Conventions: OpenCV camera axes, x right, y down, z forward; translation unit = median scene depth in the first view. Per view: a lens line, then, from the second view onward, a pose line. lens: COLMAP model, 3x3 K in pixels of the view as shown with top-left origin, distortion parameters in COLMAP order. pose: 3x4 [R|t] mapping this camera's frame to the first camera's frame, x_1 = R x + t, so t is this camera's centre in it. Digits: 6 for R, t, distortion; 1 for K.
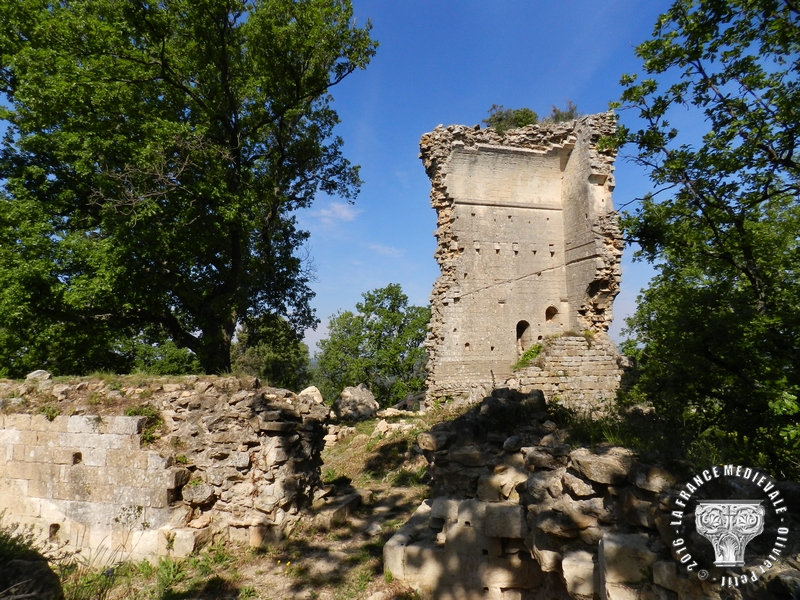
lens RADIAL K [[524.8, 0, 399.3], [0, 524.8, 302.2], [0, 0, 1]] dist [-0.029144, 0.011789]
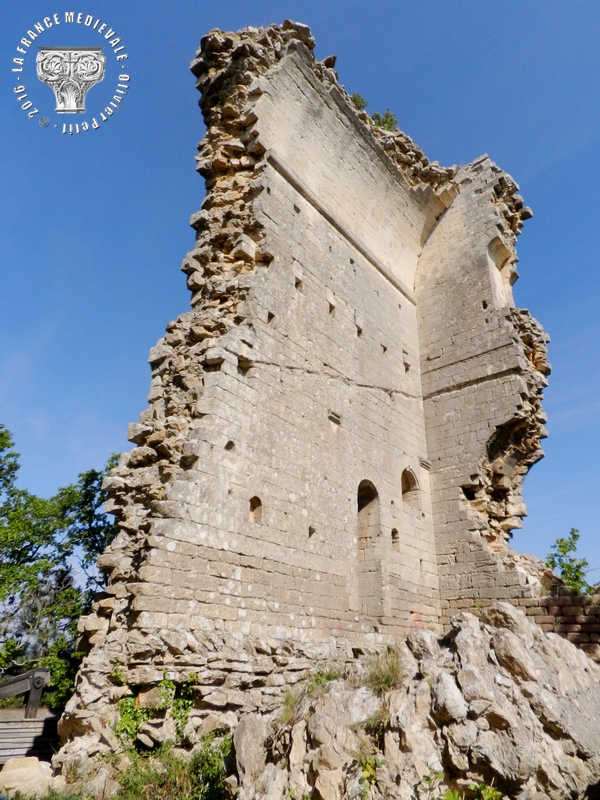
lens RADIAL K [[524.8, 0, 304.8], [0, 524.8, 401.9], [0, 0, 1]] dist [-0.029144, 0.011789]
pose [[0.841402, 0.278173, 0.463317, -0.006165], [-0.099660, 0.922510, -0.372884, 0.134577], [-0.531141, 0.267571, 0.803925, 0.696870]]
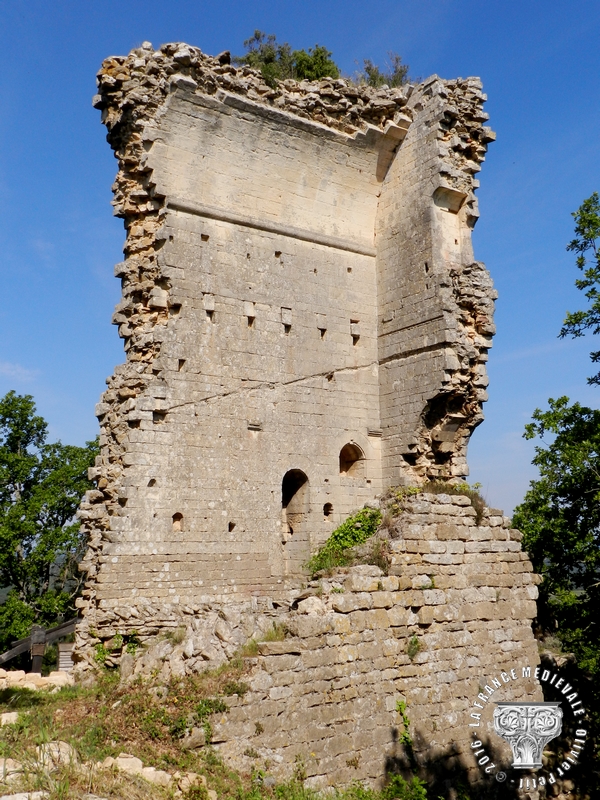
lens RADIAL K [[846.6, 0, 326.8], [0, 846.6, 400.5], [0, 0, 1]] dist [-0.071136, 0.000000]
pose [[0.943027, 0.065953, 0.326115, 0.008496], [-0.040592, 0.995641, -0.083977, 0.036009], [-0.330232, 0.065955, 0.941593, 0.267372]]
